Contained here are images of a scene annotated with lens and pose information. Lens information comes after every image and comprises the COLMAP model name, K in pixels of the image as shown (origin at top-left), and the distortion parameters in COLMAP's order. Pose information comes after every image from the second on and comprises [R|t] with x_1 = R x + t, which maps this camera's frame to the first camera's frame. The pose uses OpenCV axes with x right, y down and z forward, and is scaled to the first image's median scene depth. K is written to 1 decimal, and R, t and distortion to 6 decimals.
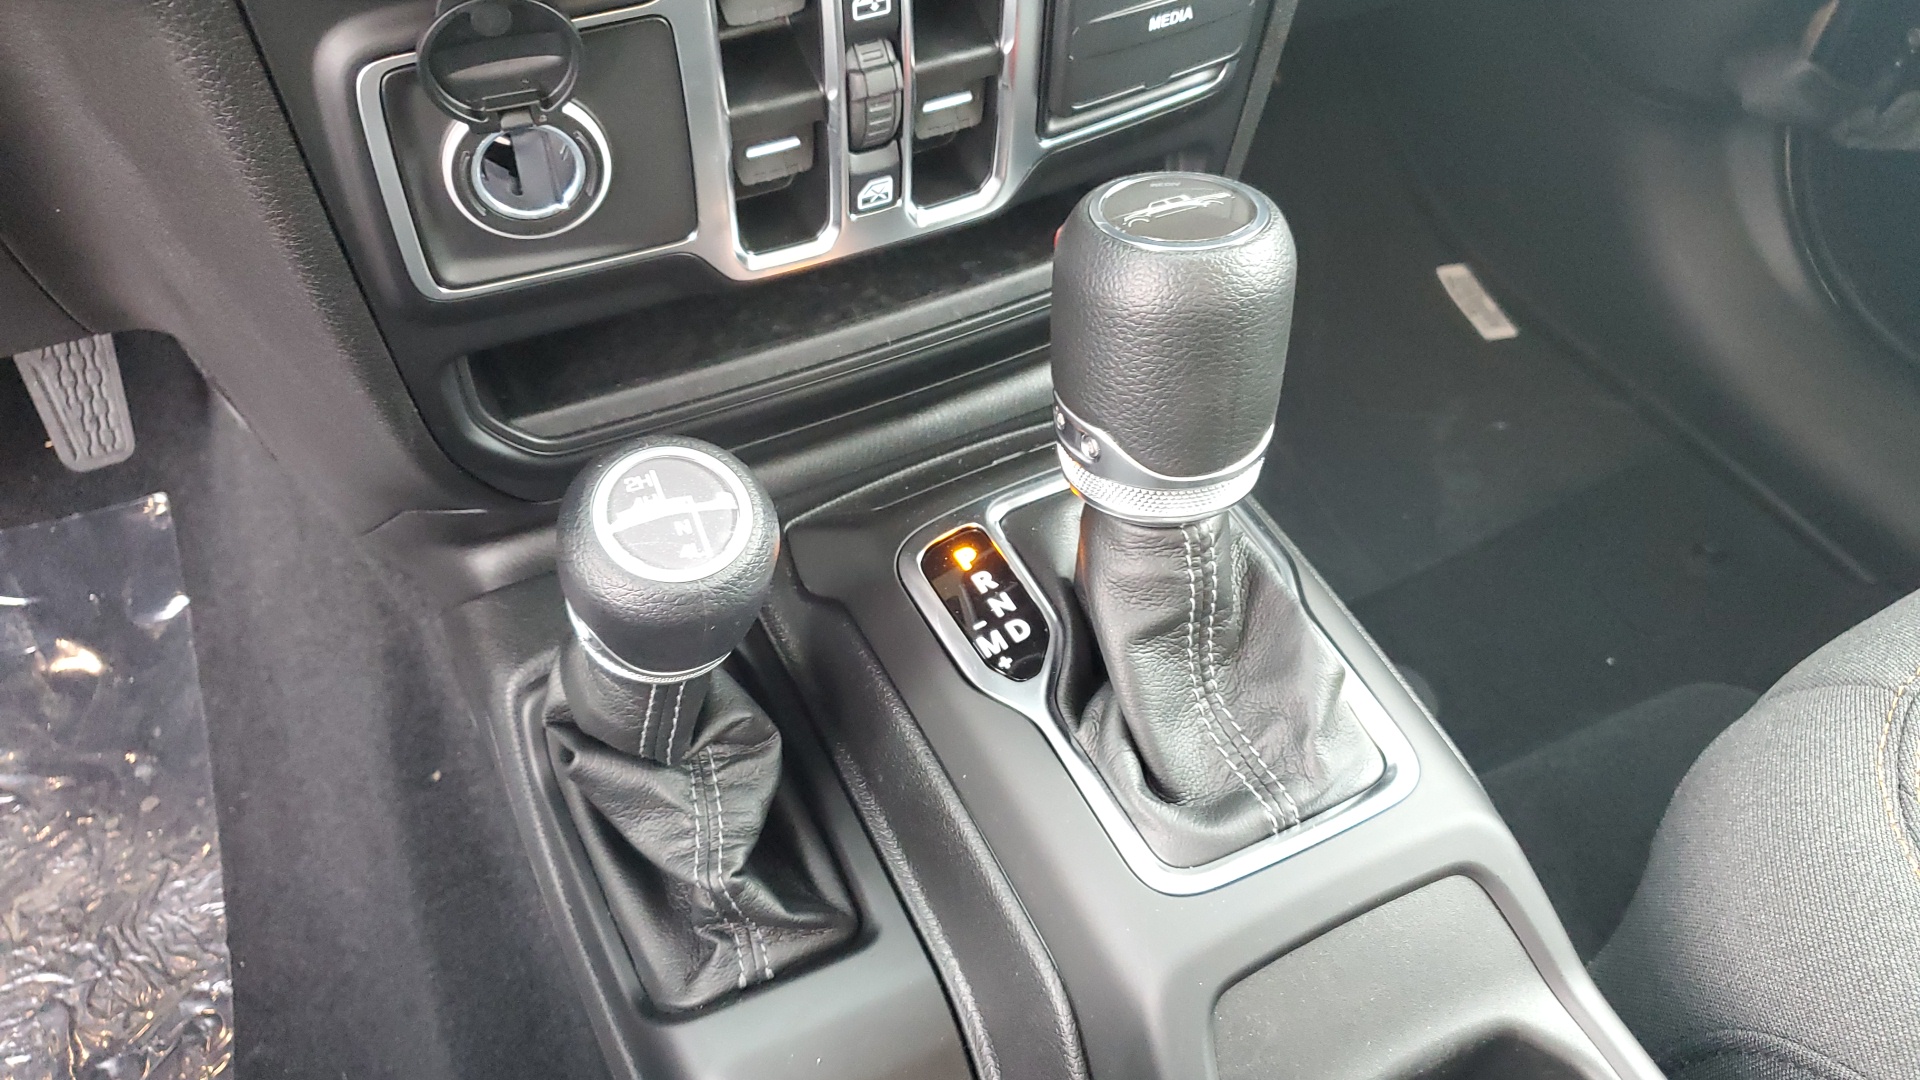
lens RADIAL K [[1528.0, 0, 960.0], [0, 1528.0, 540.0], [0, 0, 1]] dist [0.076184, -0.130949]
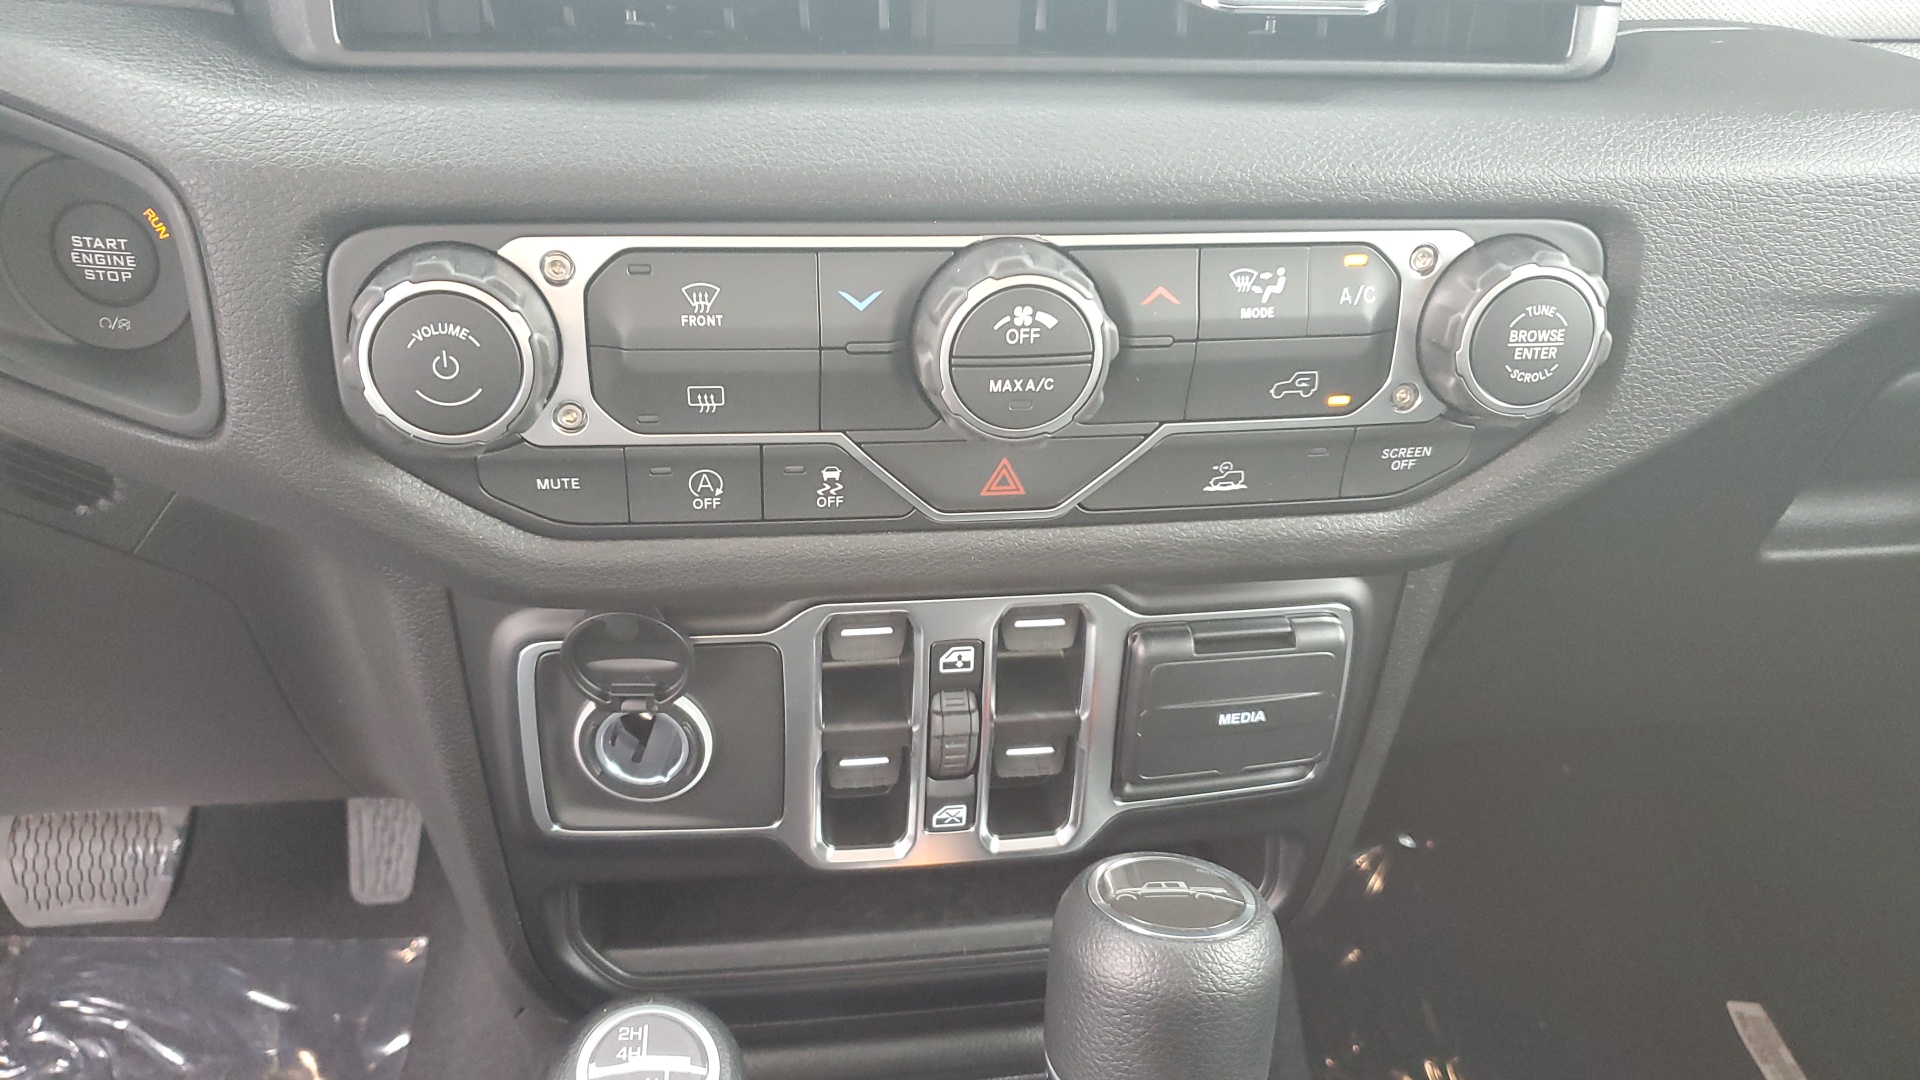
lens RADIAL K [[1510.7, 0, 930.5], [0, 1510.7, 543.2], [0, 0, 1]] dist [0.070890, -0.127489]
pose [[0.946562, 0.150591, -0.285206, 0.220033], [-0.242573, 0.915192, -0.321842, -0.051757], [0.212551, 0.373827, 0.902815, -0.070213]]
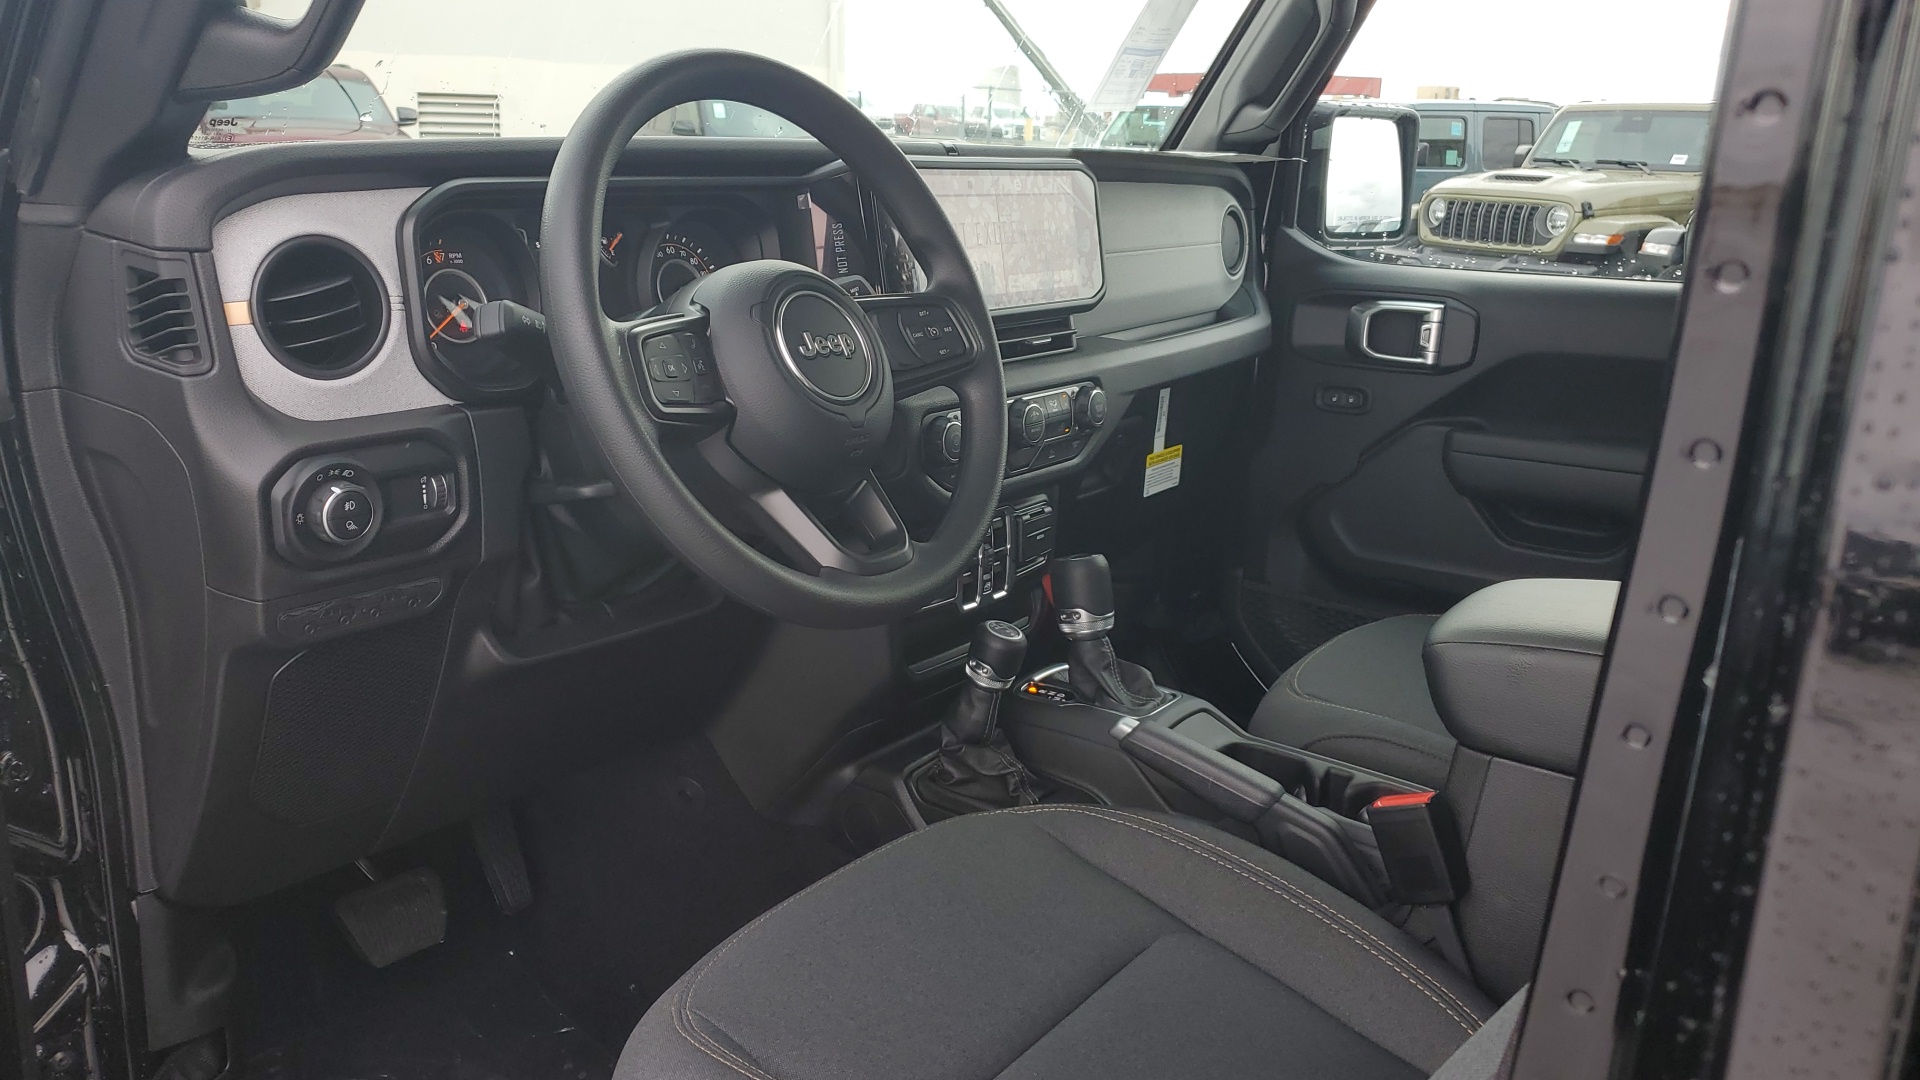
lens RADIAL K [[1528.0, 0, 960.0], [0, 1528.0, 540.0], [0, 0, 1]] dist [0.076184, -0.130949]
pose [[0.889478, -0.138768, 0.435399, -1.687958], [0.357722, 0.804327, -0.474441, 1.382305], [-0.284366, 0.577756, 0.765071, -1.816326]]
